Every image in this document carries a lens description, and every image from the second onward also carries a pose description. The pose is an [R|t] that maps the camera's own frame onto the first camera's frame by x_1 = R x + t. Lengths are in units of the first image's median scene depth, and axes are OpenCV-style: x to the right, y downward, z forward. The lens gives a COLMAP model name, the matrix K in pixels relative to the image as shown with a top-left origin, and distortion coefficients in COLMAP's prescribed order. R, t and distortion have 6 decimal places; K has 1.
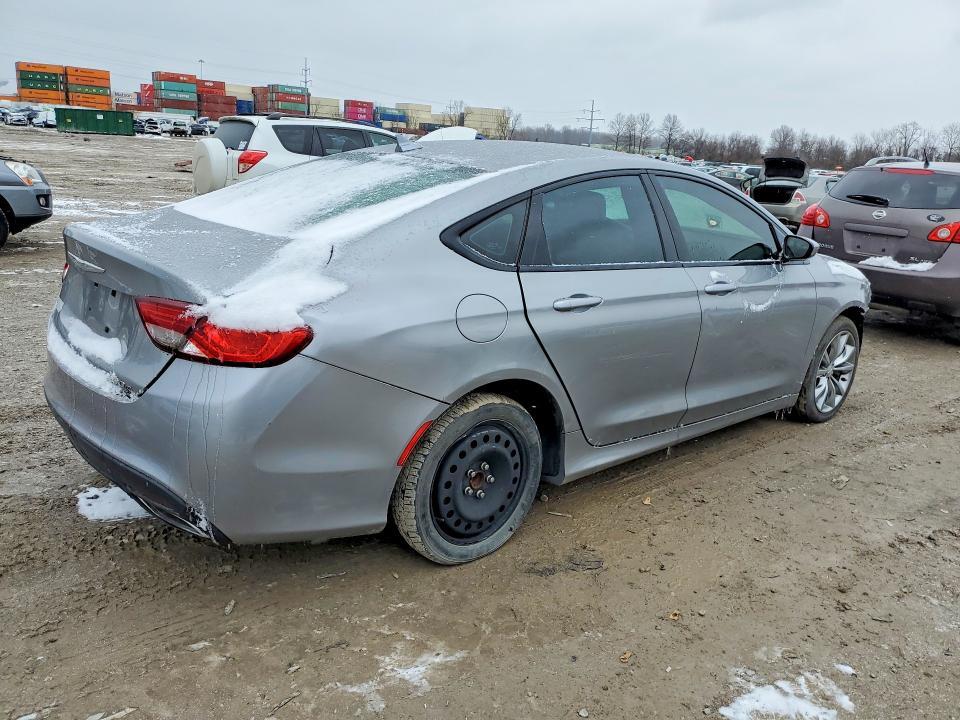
lens RADIAL K [[760.2, 0, 480.0], [0, 760.2, 360.0], [0, 0, 1]] dist [-0.002423, 0.005252]
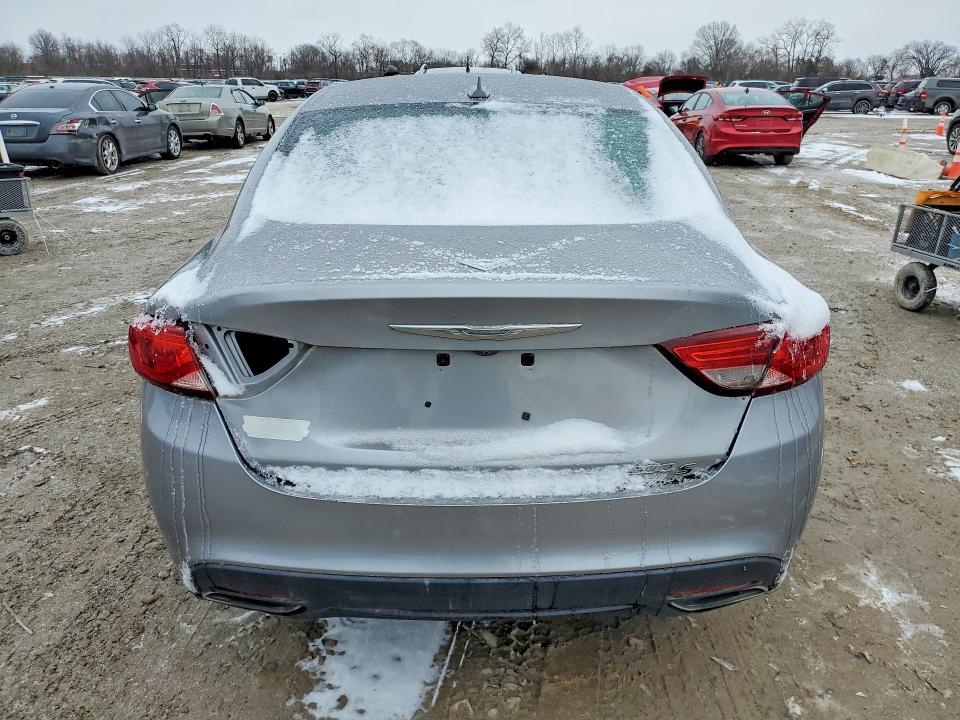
lens RADIAL K [[760.2, 0, 480.0], [0, 760.2, 360.0], [0, 0, 1]] dist [-0.002423, 0.005252]
pose [[0.643447, -0.320084, 0.695357, -0.904469], [0.239465, 0.946957, 0.214312, -0.221754], [-0.727071, 0.028615, 0.685966, 0.559547]]
